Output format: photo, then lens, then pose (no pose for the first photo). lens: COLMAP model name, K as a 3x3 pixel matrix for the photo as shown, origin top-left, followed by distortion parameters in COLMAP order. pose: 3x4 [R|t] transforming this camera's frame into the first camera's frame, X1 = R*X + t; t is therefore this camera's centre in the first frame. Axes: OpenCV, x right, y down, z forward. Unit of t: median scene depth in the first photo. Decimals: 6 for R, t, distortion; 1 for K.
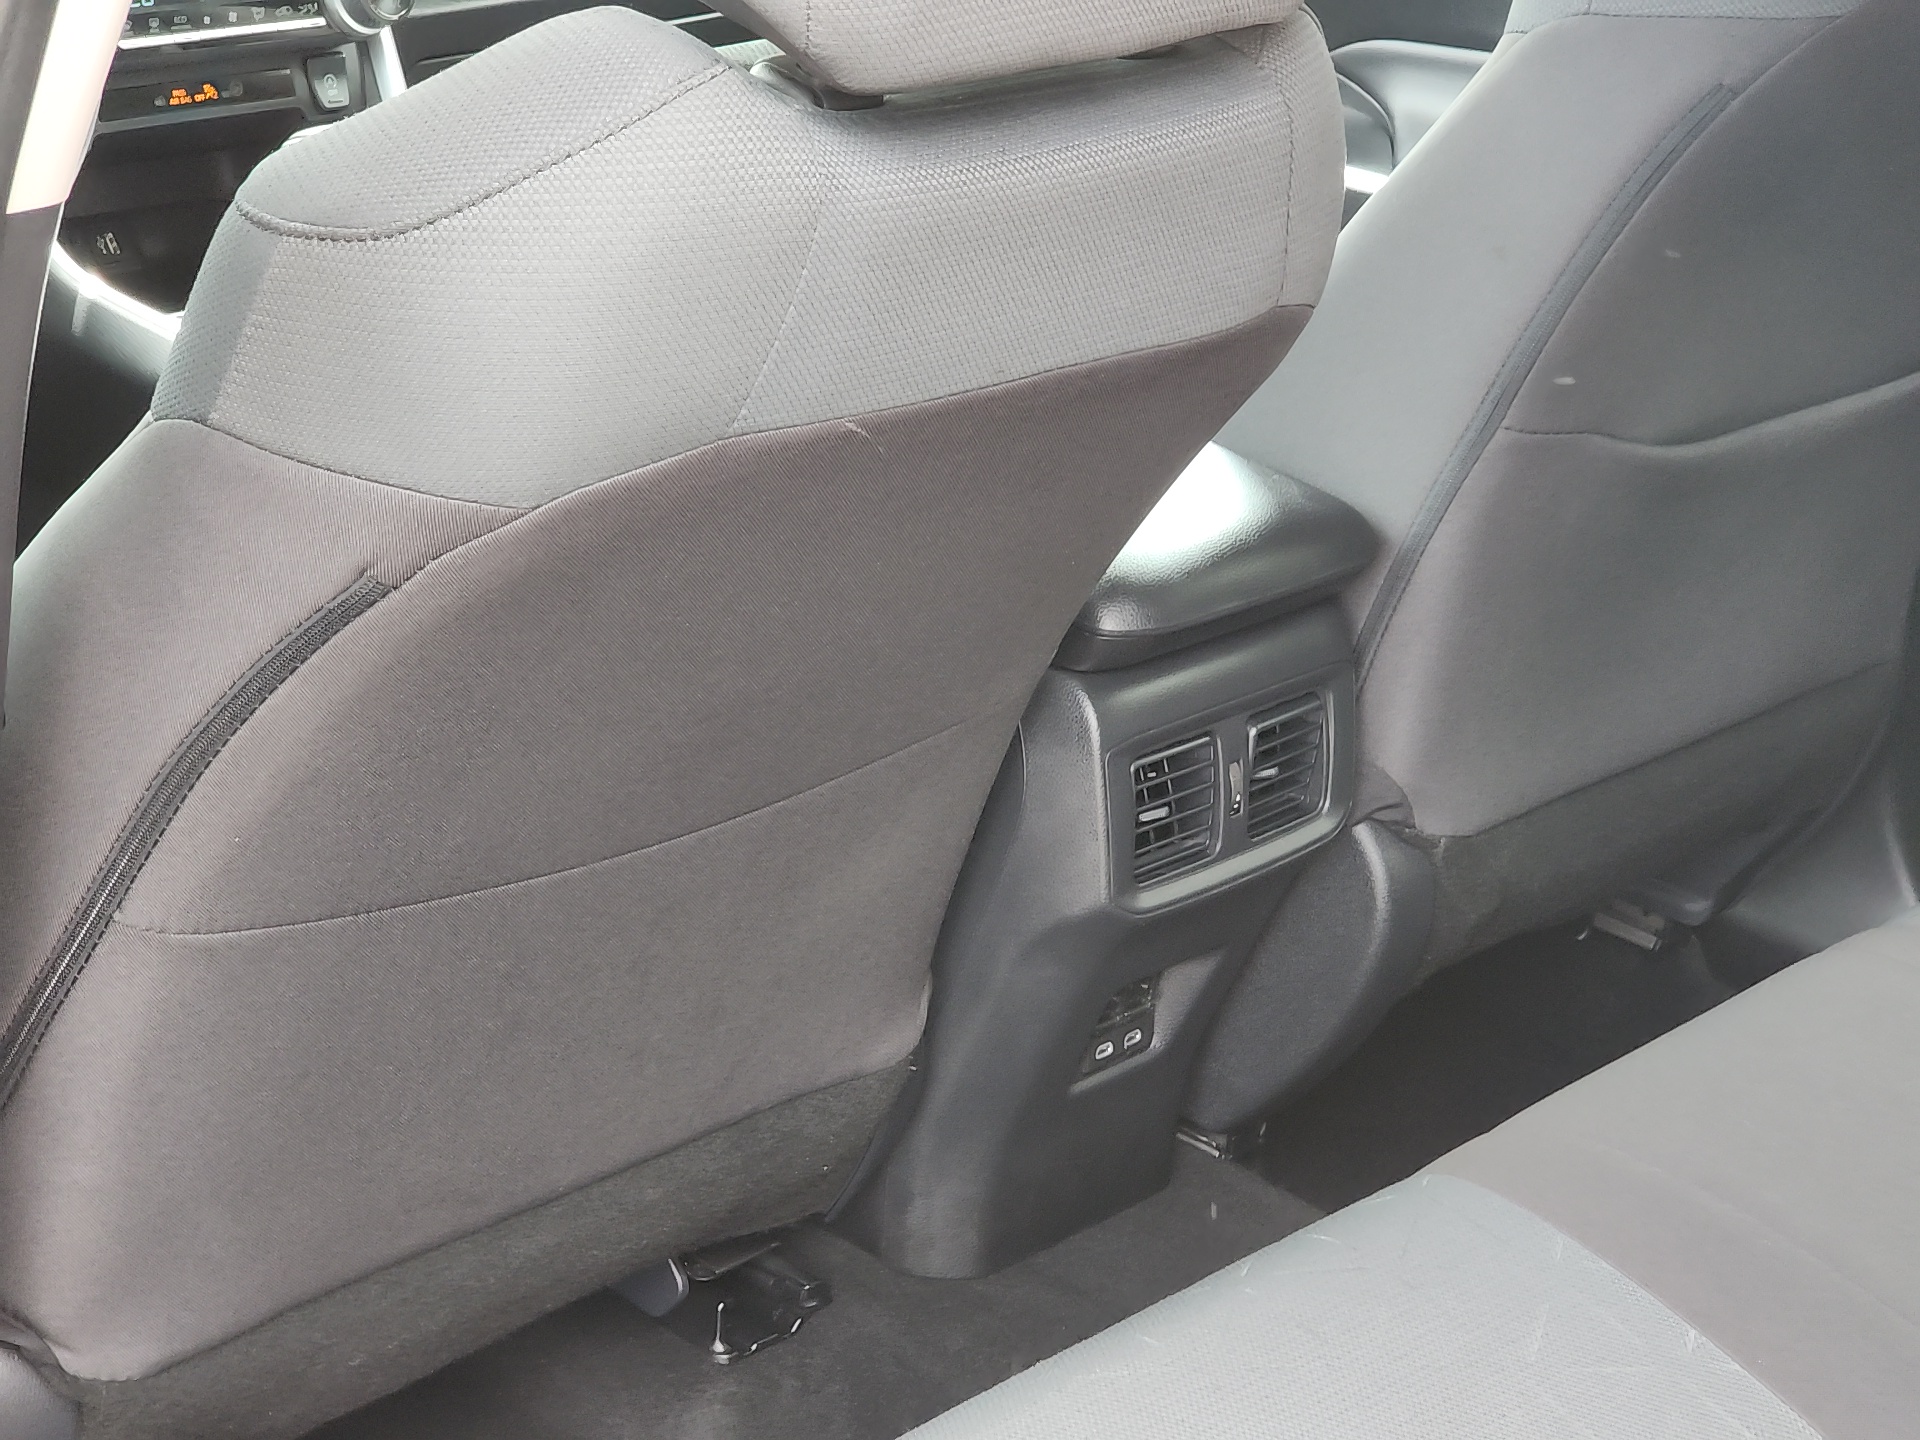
lens RADIAL K [[3796.7, 0, 960.0], [0, 3796.7, 720.0], [0, 0, 1]] dist [-0.003015, 0.345523]
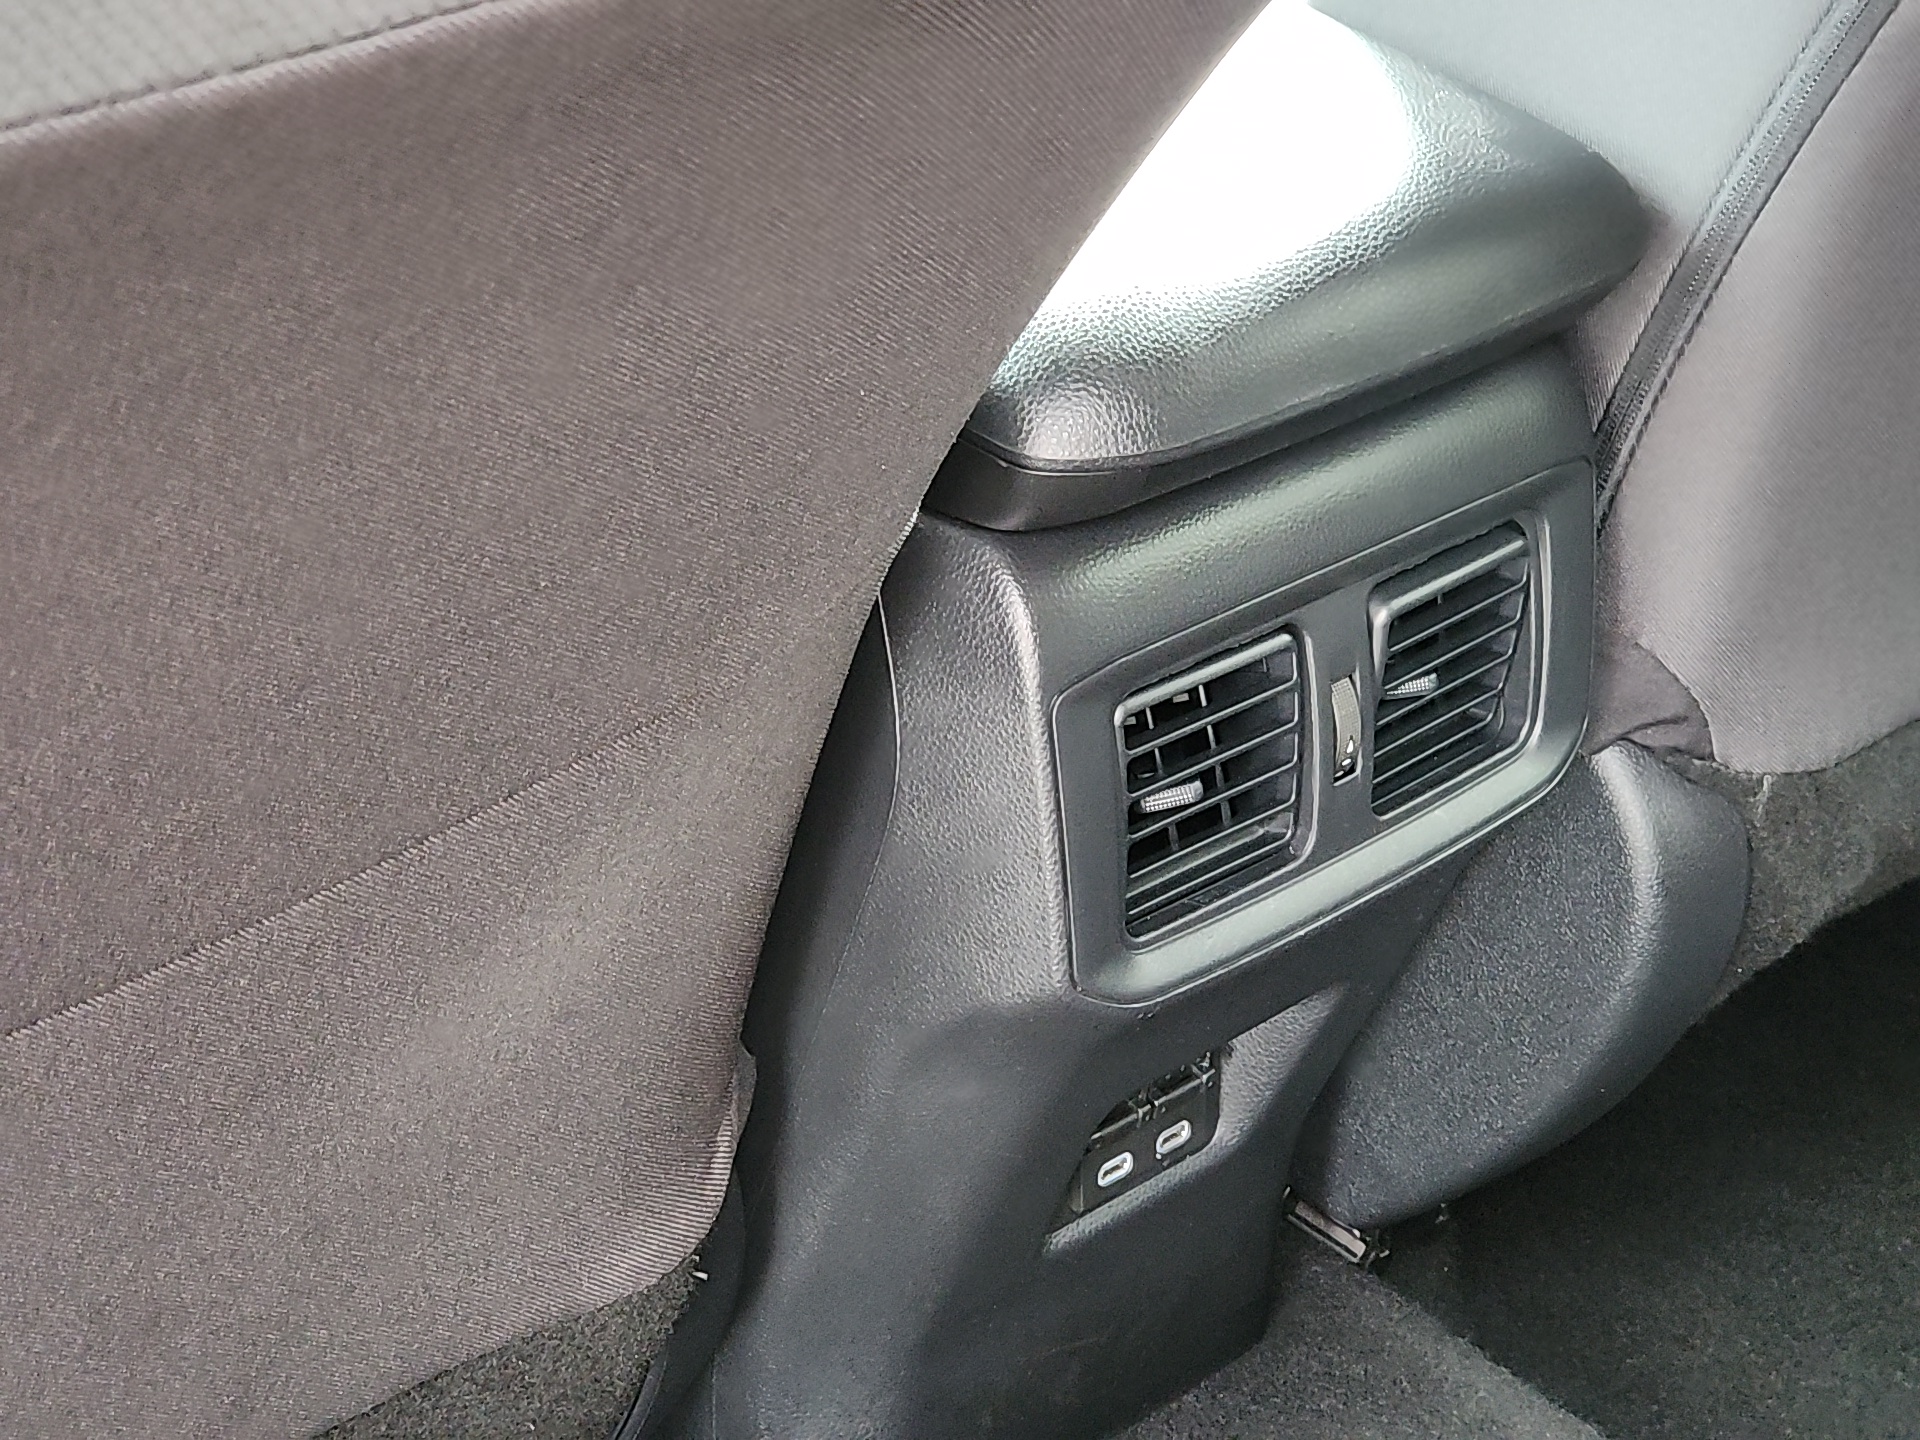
lens RADIAL K [[3796.7, 0, 960.0], [0, 3796.7, 720.0], [0, 0, 1]] dist [-0.003015, 0.345523]
pose [[0.995678, 0.008389, -0.092495, 0.067468], [0.005101, 0.989470, 0.144648, -0.055352], [0.092734, -0.144495, 0.985151, 0.494740]]
